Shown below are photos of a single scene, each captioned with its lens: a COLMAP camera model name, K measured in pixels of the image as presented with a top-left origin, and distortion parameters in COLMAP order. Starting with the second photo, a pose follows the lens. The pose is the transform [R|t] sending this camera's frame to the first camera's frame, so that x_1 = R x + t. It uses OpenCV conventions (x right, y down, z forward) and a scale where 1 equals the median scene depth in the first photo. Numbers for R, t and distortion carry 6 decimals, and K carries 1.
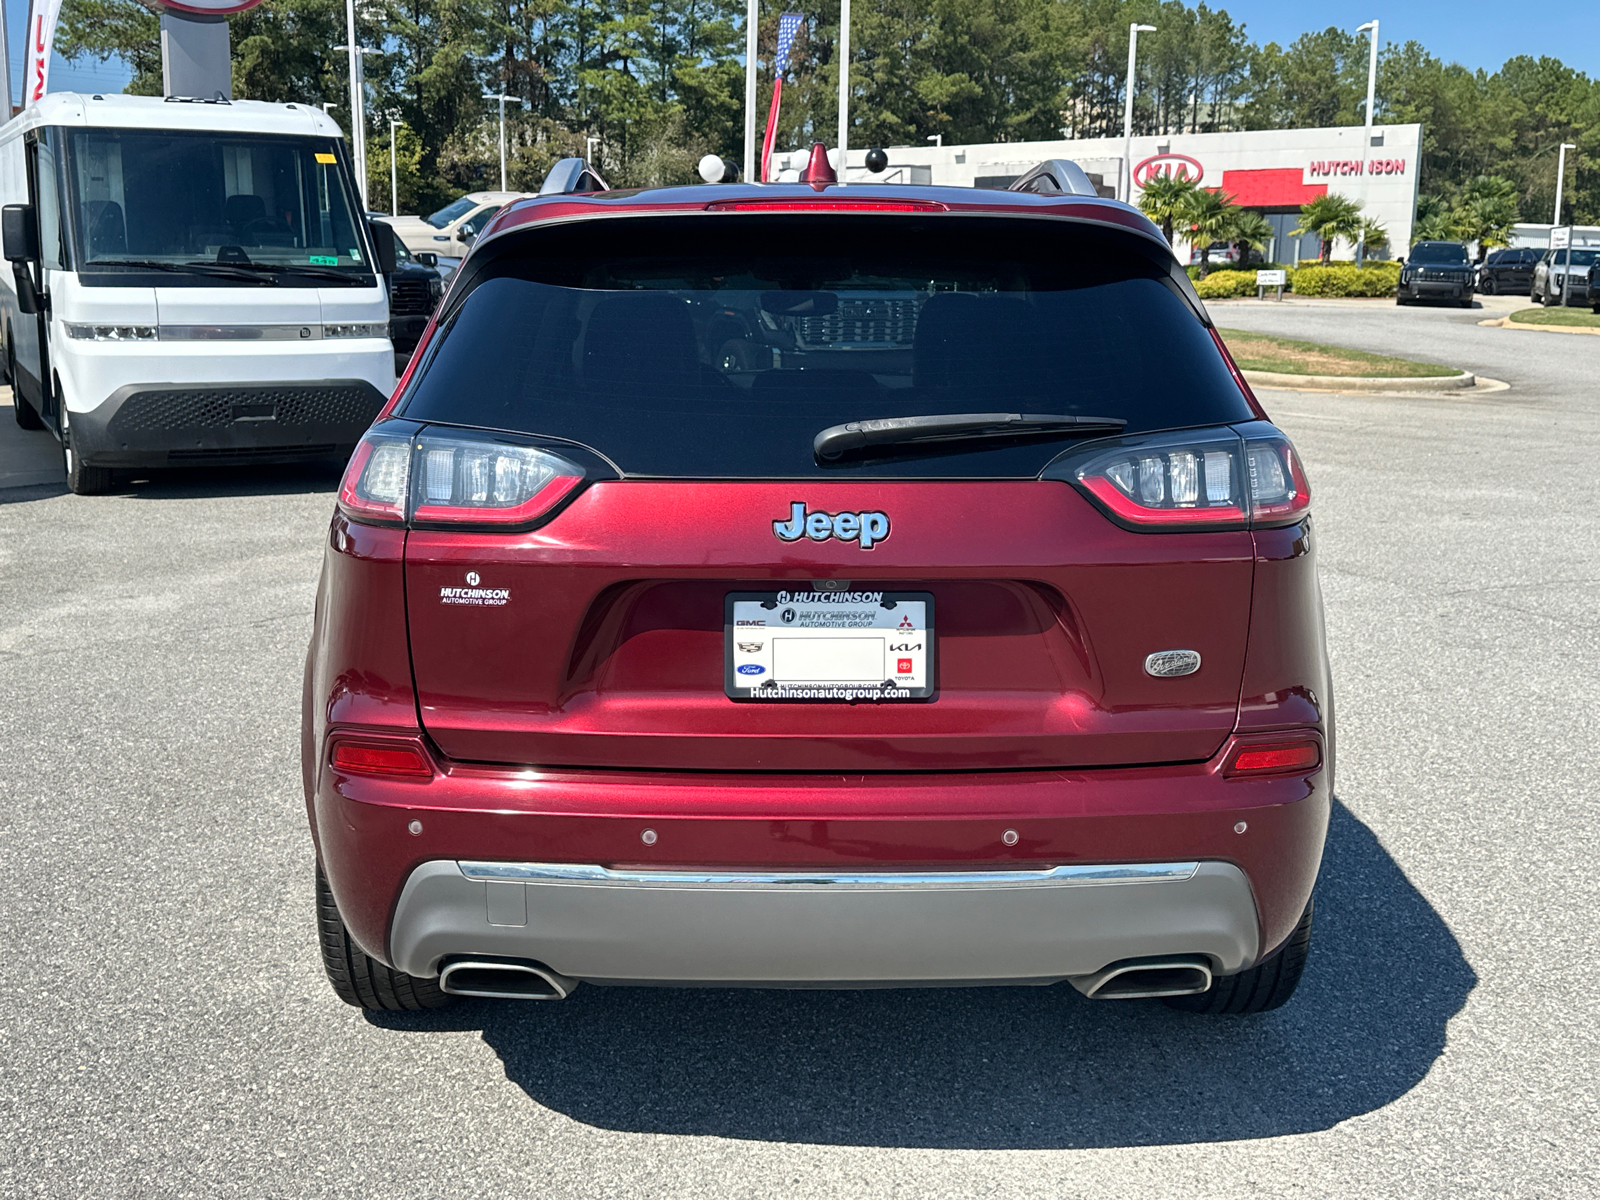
lens RADIAL K [[1738.9, 0, 800.0], [0, 1738.9, 600.0], [0, 0, 1]] dist [0.172467, -0.365872]
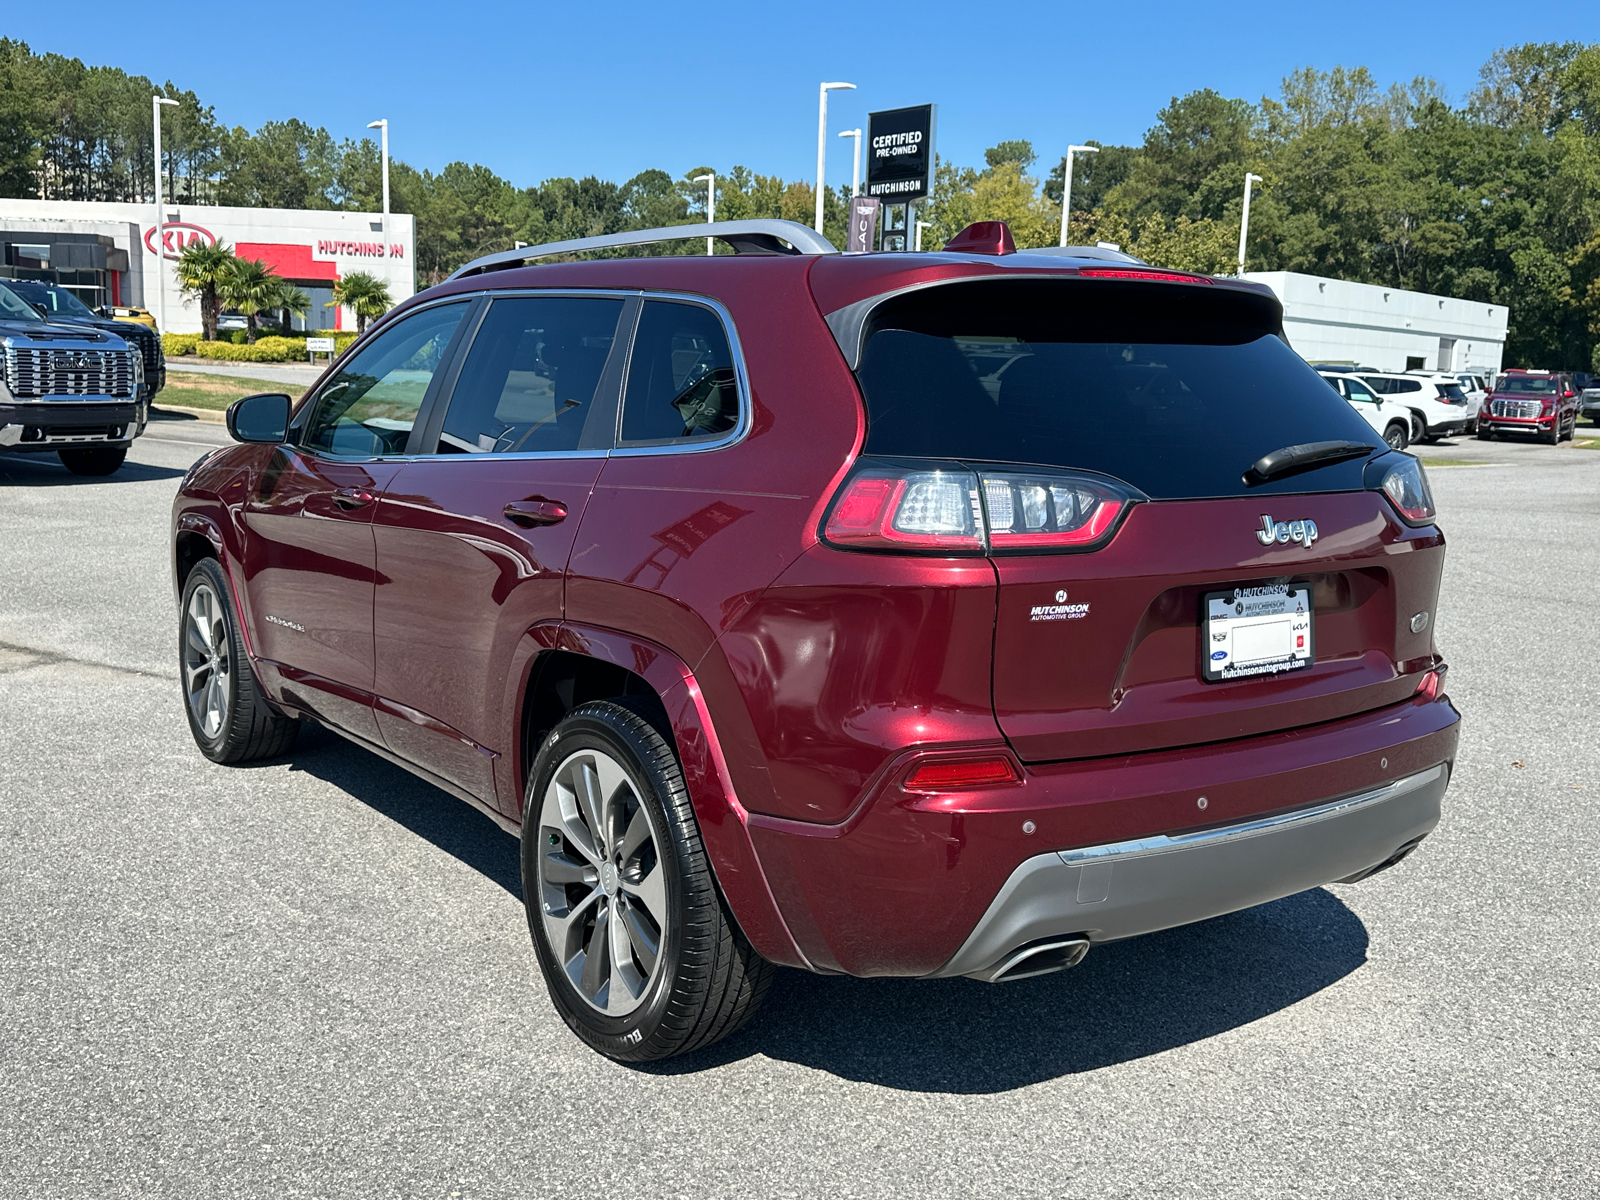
lens RADIAL K [[1572.9, 0, 858.3], [0, 1572.9, 600.7], [0, 0, 1]] dist [0.138775, -0.224692]
pose [[0.801855, -0.073908, 0.592930, -0.061321], [0.087742, 0.996128, 0.005508, -0.001813], [-0.591041, 0.047608, 0.805236, 0.018447]]
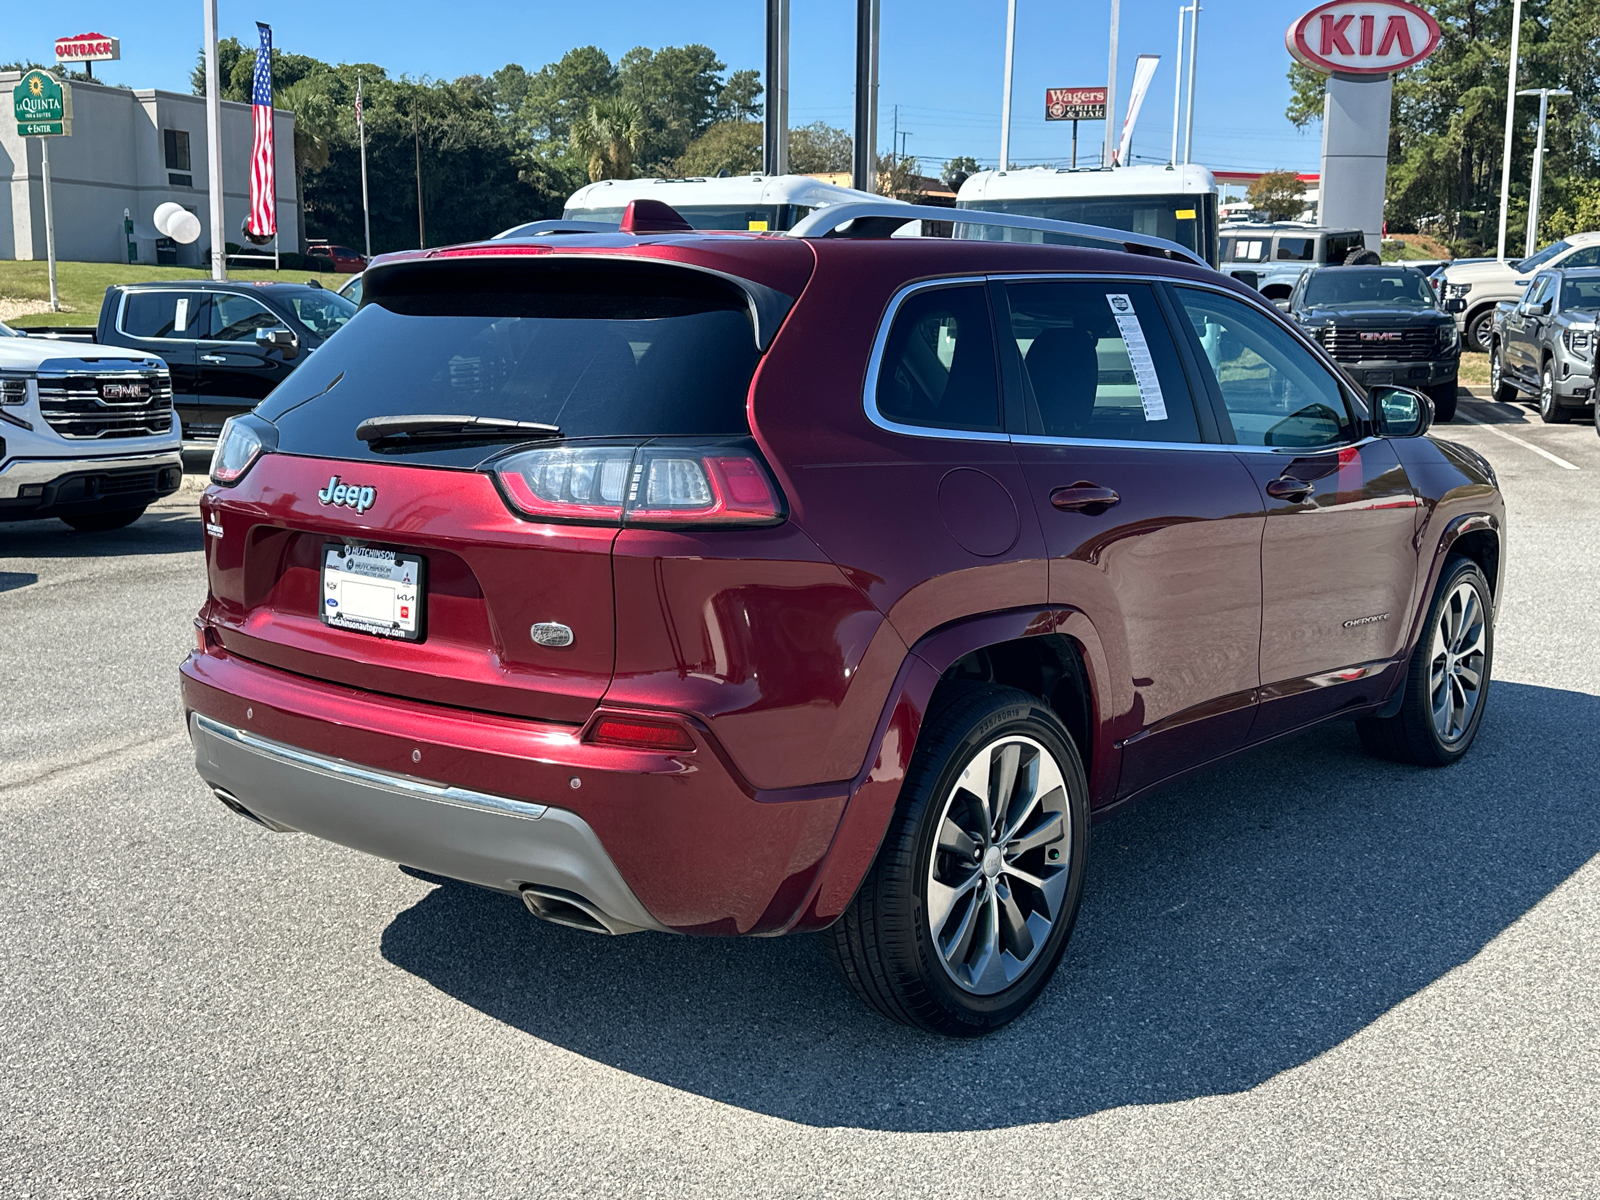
lens RADIAL K [[1738.9, 0, 800.0], [0, 1738.9, 600.0], [0, 0, 1]] dist [0.172467, -0.365872]
pose [[0.743554, 0.099891, -0.661173, 0.078005], [-0.119286, 0.992734, 0.015835, -0.001775], [0.657950, 0.067095, 0.750067, 0.016488]]
